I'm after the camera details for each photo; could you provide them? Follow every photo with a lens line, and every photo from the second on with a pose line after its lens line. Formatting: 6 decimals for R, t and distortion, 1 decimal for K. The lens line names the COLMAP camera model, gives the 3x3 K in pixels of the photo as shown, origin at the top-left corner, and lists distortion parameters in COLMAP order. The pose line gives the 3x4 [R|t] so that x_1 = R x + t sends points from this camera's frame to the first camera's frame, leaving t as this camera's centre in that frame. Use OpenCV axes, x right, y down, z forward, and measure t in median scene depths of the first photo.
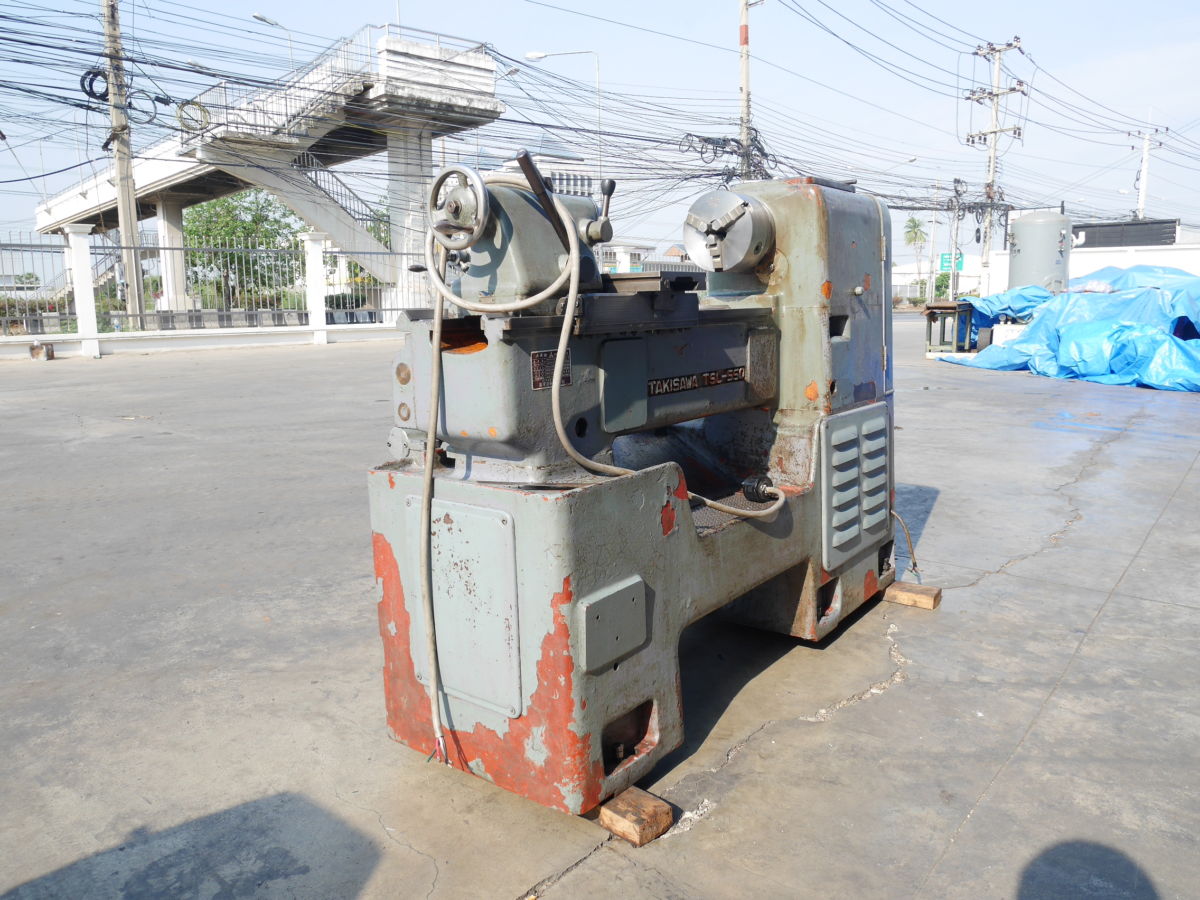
lens RADIAL K [[865.5, 0, 594.0], [0, 865.5, 449.7], [0, 0, 1]] dist [-0.070830, 0.029436]
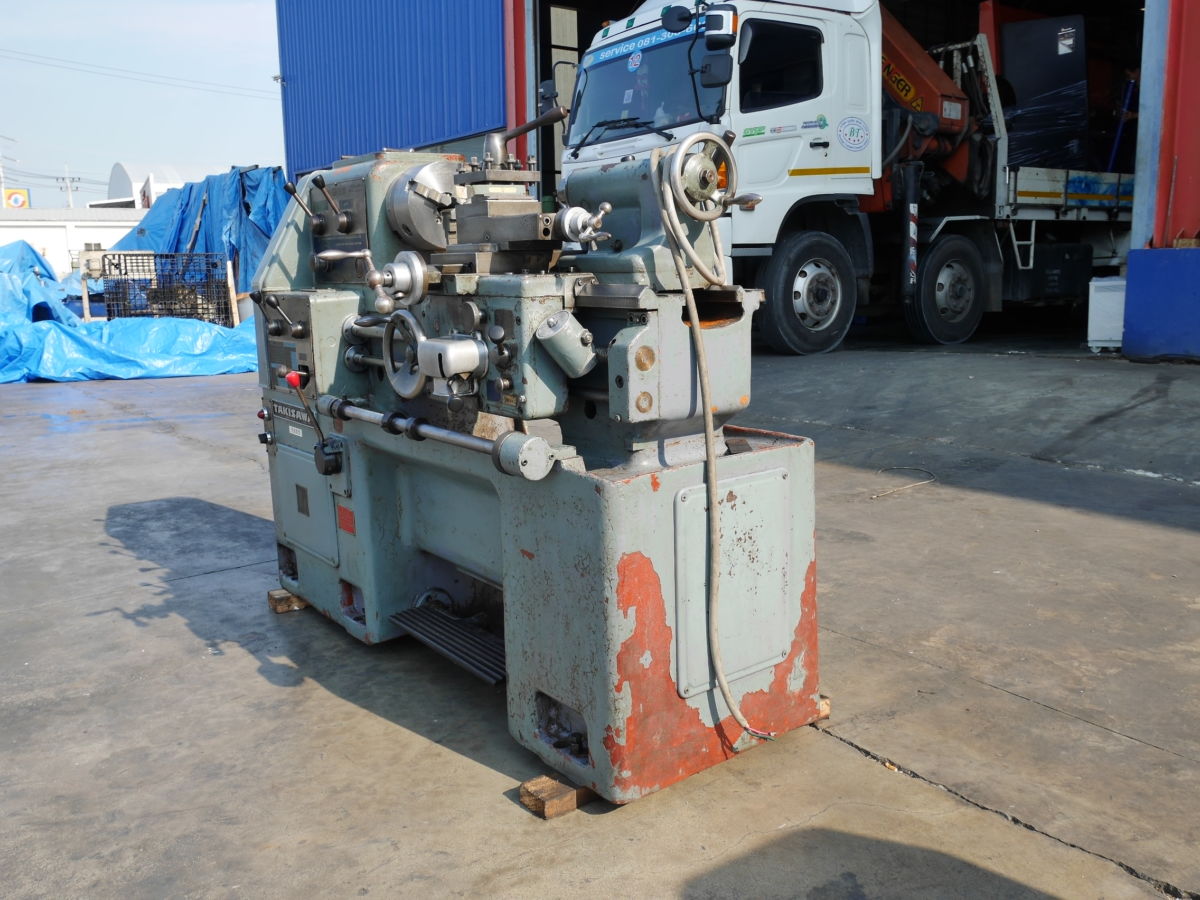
lens RADIAL K [[1020.5, 0, 600.0], [0, 1020.5, 450.0], [0, 0, 1]] dist [-0.018855, -0.008527]
pose [[0.249619, -0.164597, 0.954253, -0.123142], [0.182034, 0.975855, 0.120706, -0.013031], [-0.951080, 0.143576, 0.273554, 0.077603]]
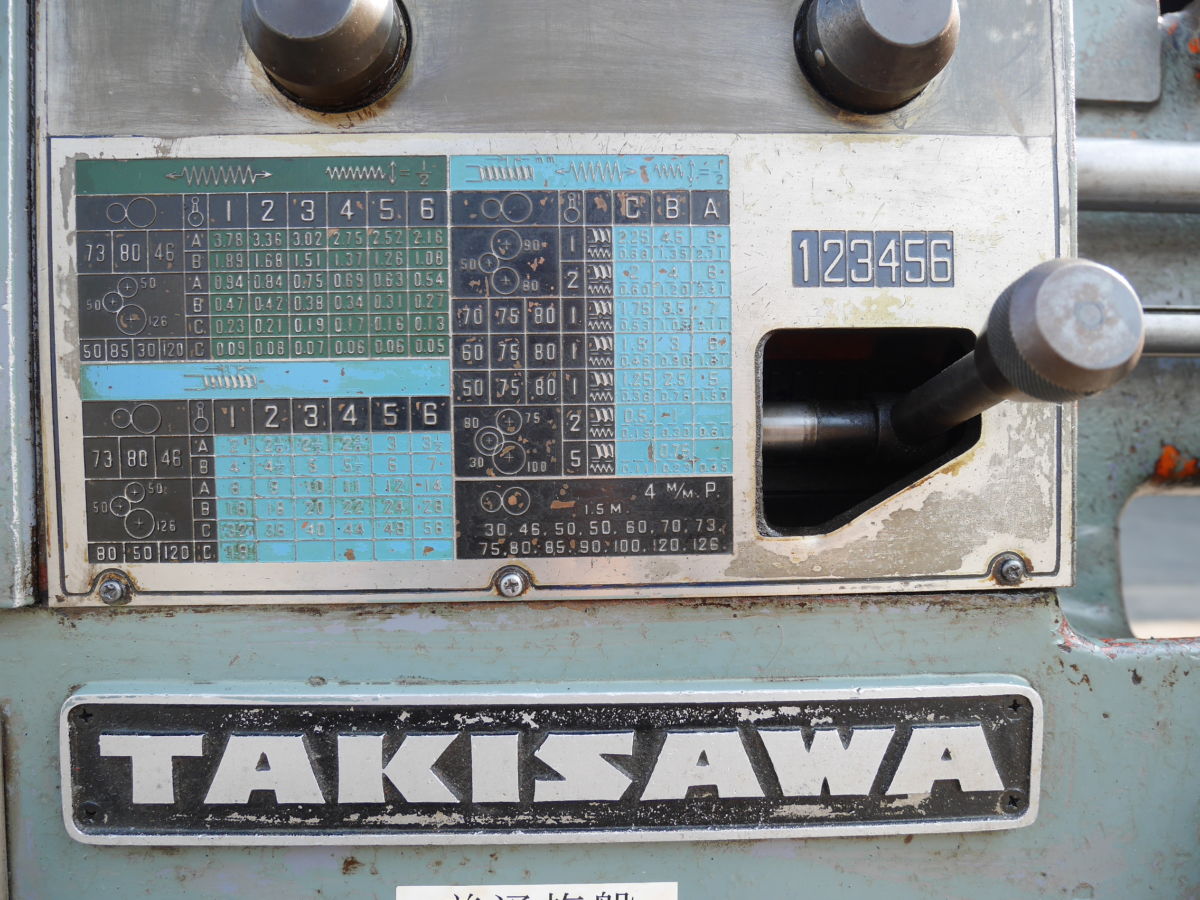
lens RADIAL K [[865.5, 0, 594.0], [0, 865.5, 449.7], [0, 0, 1]] dist [-0.070830, 0.029436]
pose [[-0.648770, 0.005326, 0.760966, 0.009040], [0.146900, 0.982044, 0.118367, -0.015602], [-0.746671, 0.188579, -0.637903, 0.177152]]
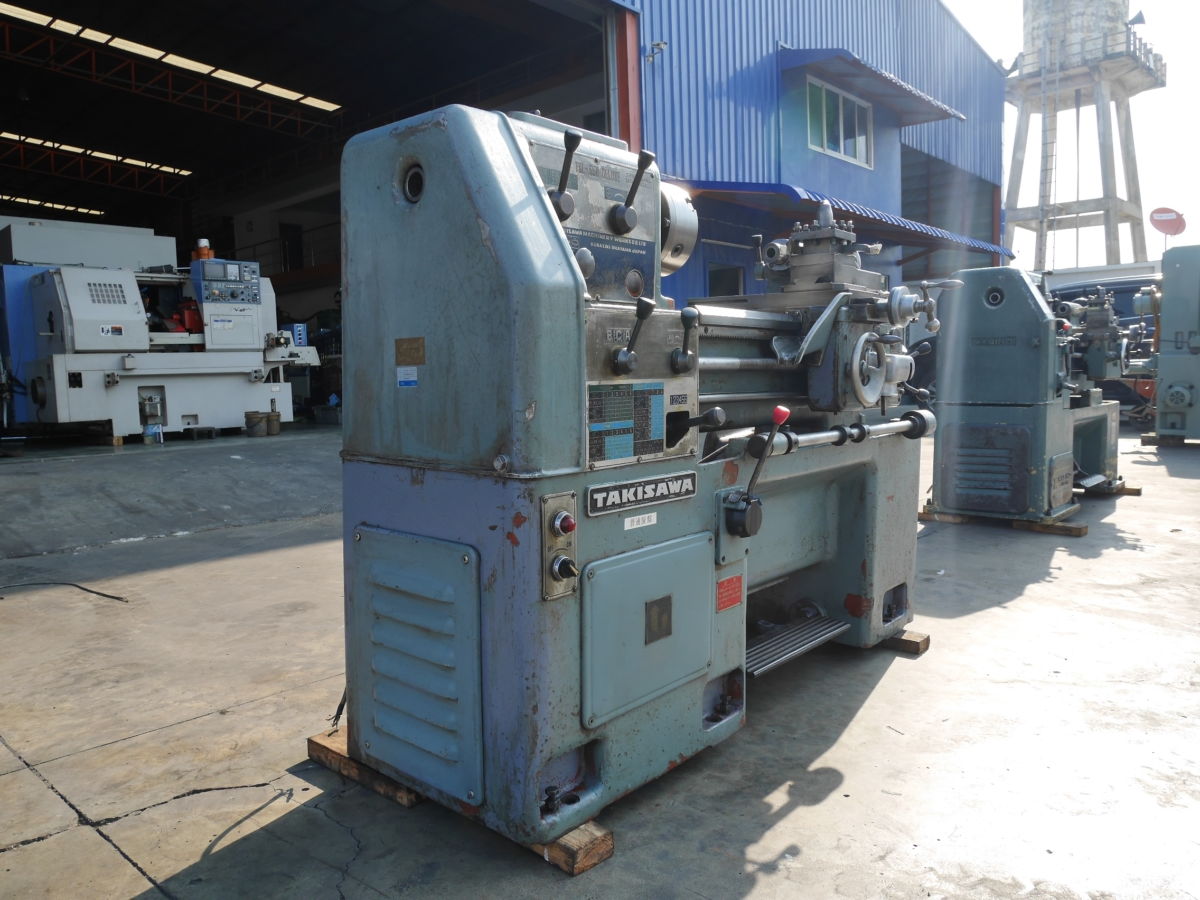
lens RADIAL K [[865.5, 0, 594.0], [0, 865.5, 449.7], [0, 0, 1]] dist [-0.070830, 0.029436]
pose [[-0.998356, 0.028158, 0.049917, 0.022489], [0.040080, 0.965602, 0.256918, -0.035768], [-0.040966, 0.258497, -0.965143, 0.255135]]
